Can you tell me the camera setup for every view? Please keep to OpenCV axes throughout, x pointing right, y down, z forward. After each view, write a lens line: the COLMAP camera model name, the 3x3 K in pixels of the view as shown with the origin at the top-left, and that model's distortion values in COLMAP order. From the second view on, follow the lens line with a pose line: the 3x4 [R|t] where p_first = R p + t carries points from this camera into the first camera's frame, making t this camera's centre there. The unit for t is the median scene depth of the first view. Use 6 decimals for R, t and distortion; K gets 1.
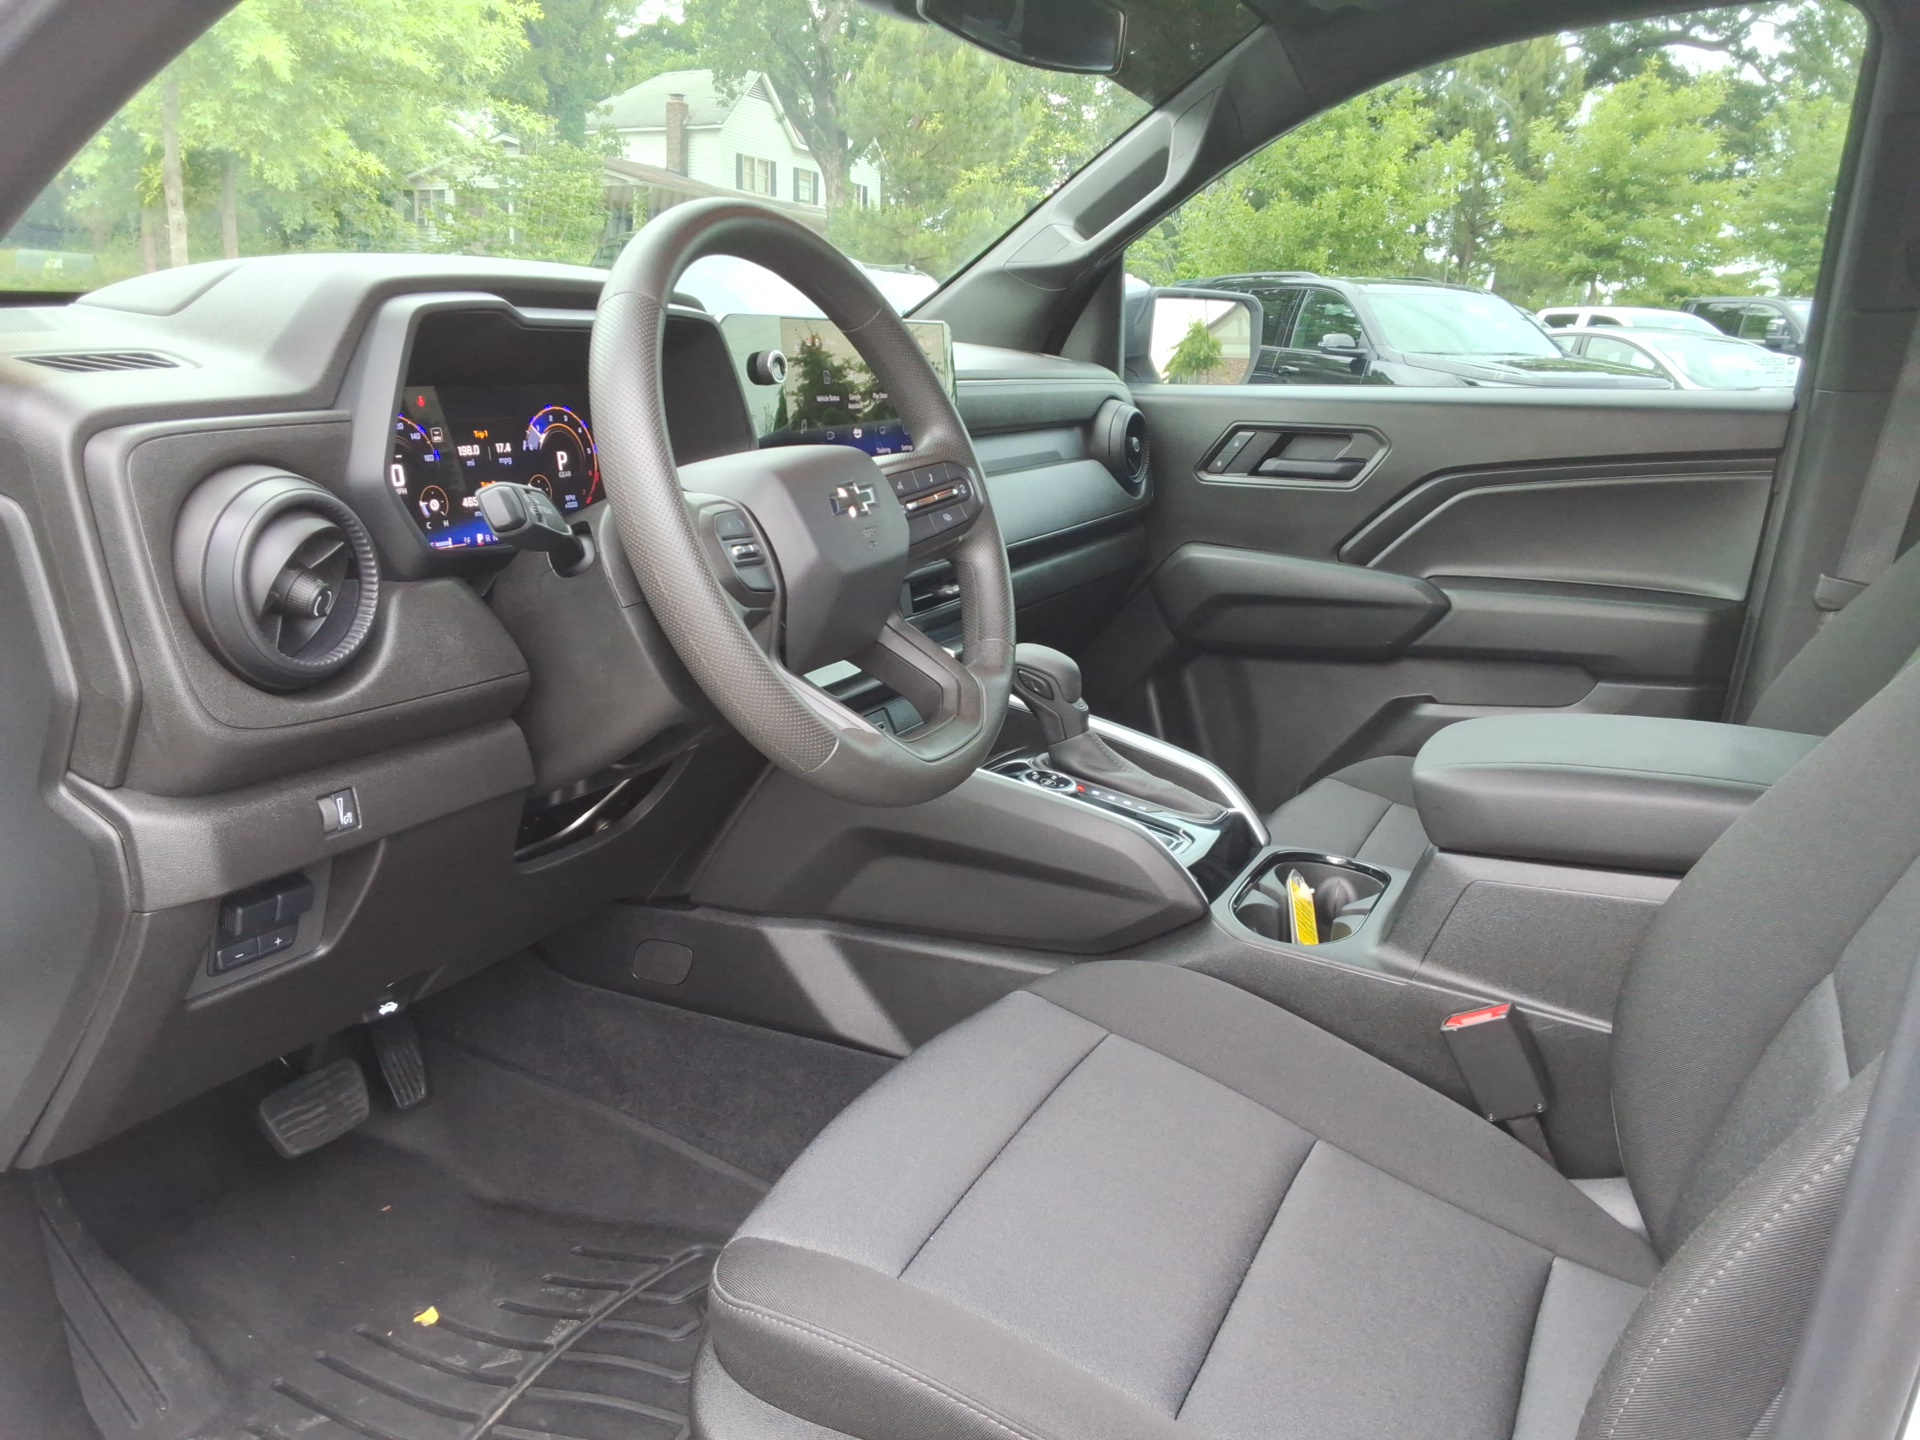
lens RADIAL K [[1534.9, 0, 963.0], [0, 1534.9, 706.5], [0, 0, 1]] dist [0.114913, -0.175911]
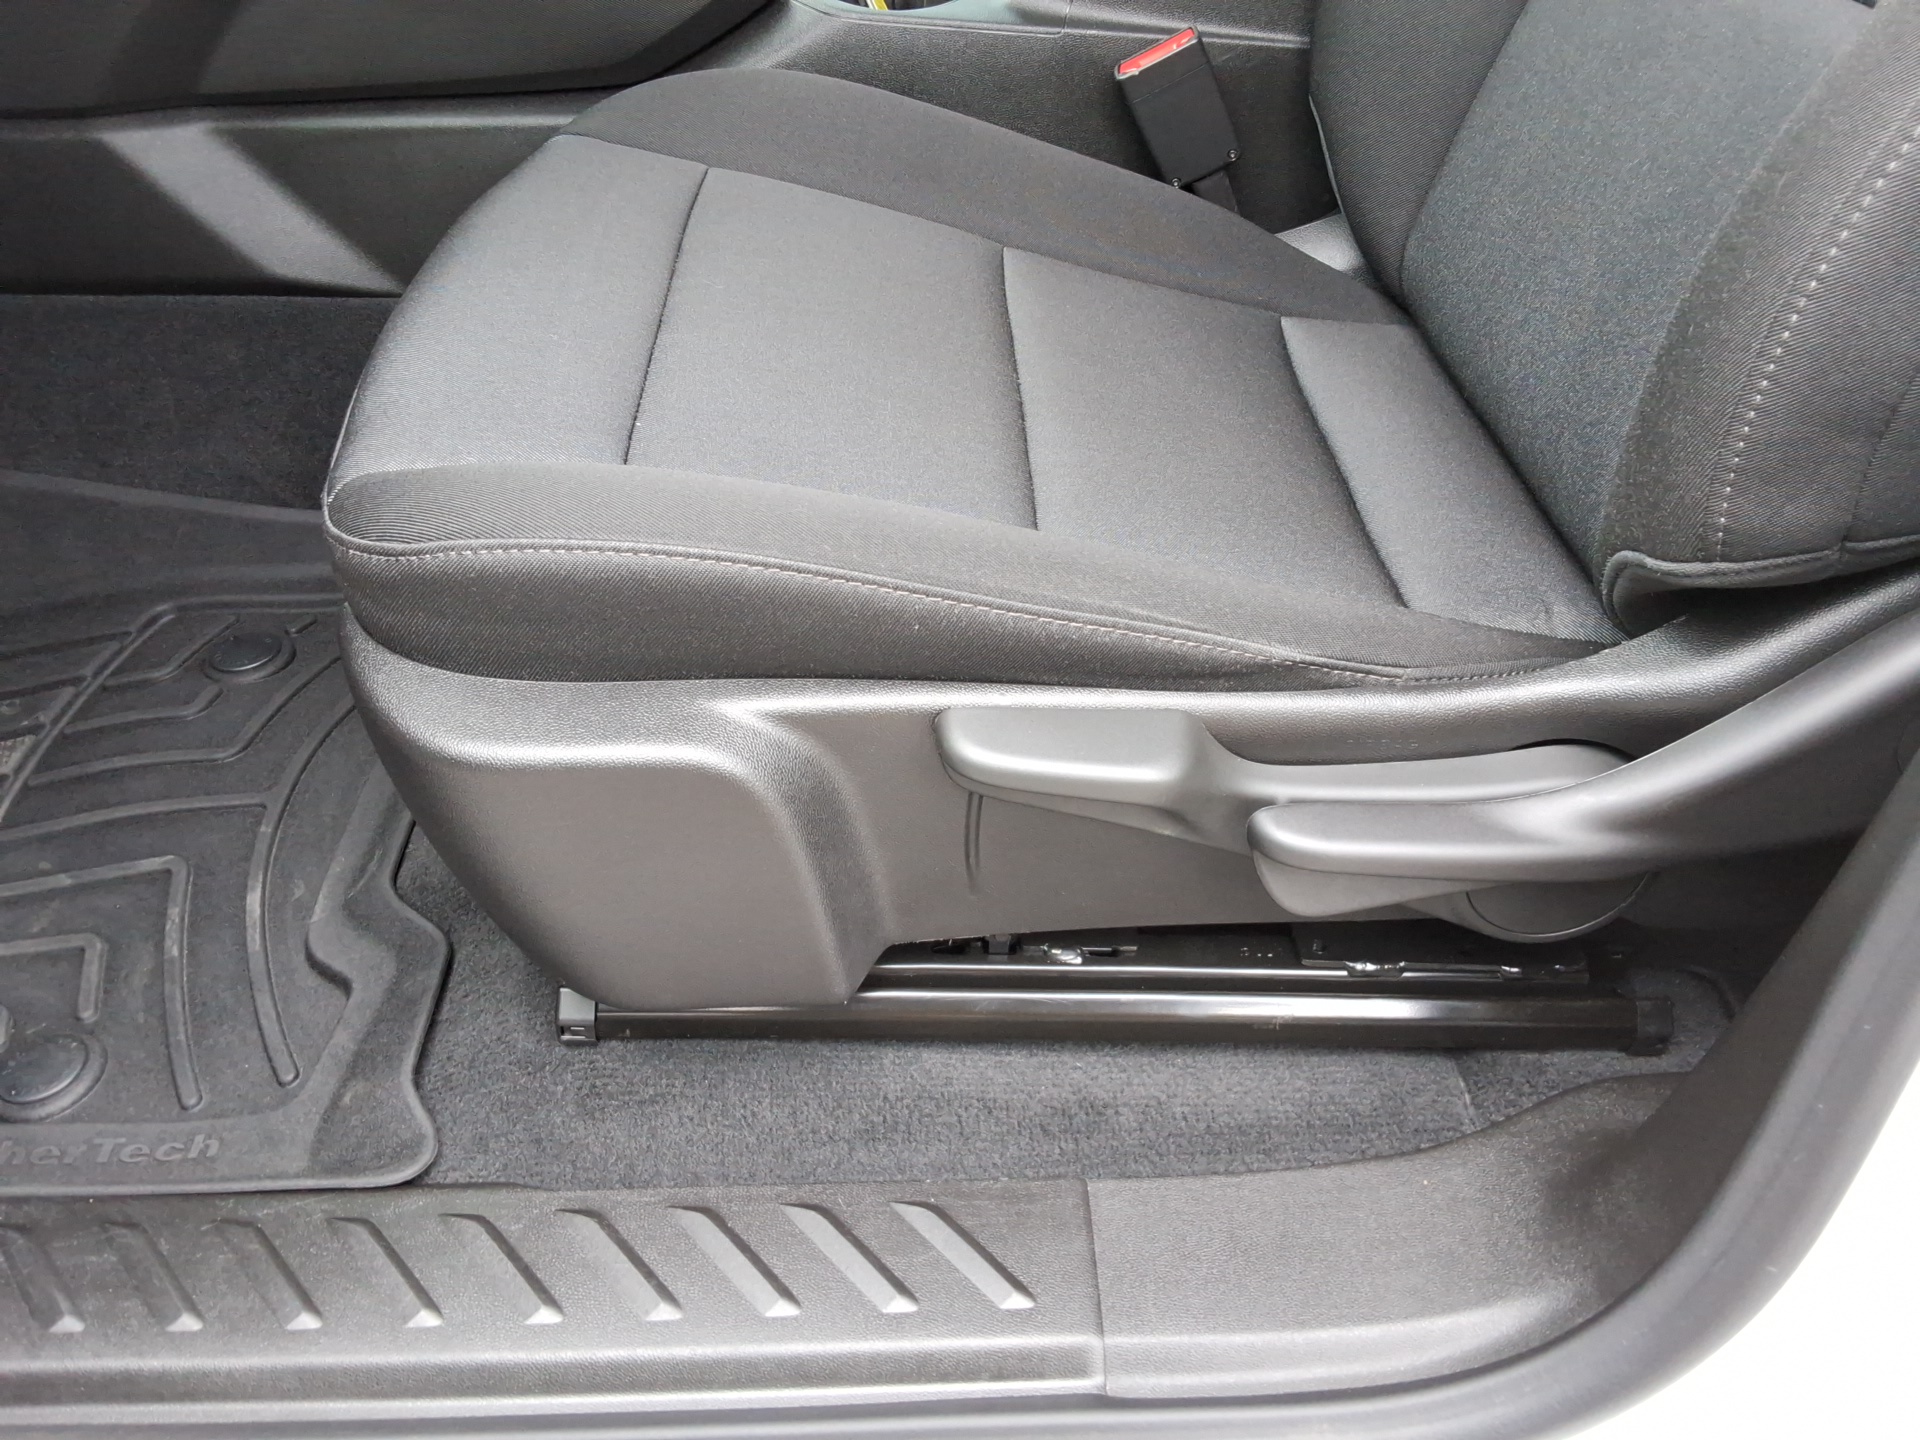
lens RADIAL K [[1534.9, 0, 958.1], [0, 1534.9, 716.7], [0, 0, 1]] dist [0.114913, -0.175911]
pose [[0.890370, -0.286171, 0.354044, -0.121885], [0.112718, 0.892081, 0.437591, 0.125773], [-0.441061, -0.349711, 0.826539, 0.237499]]
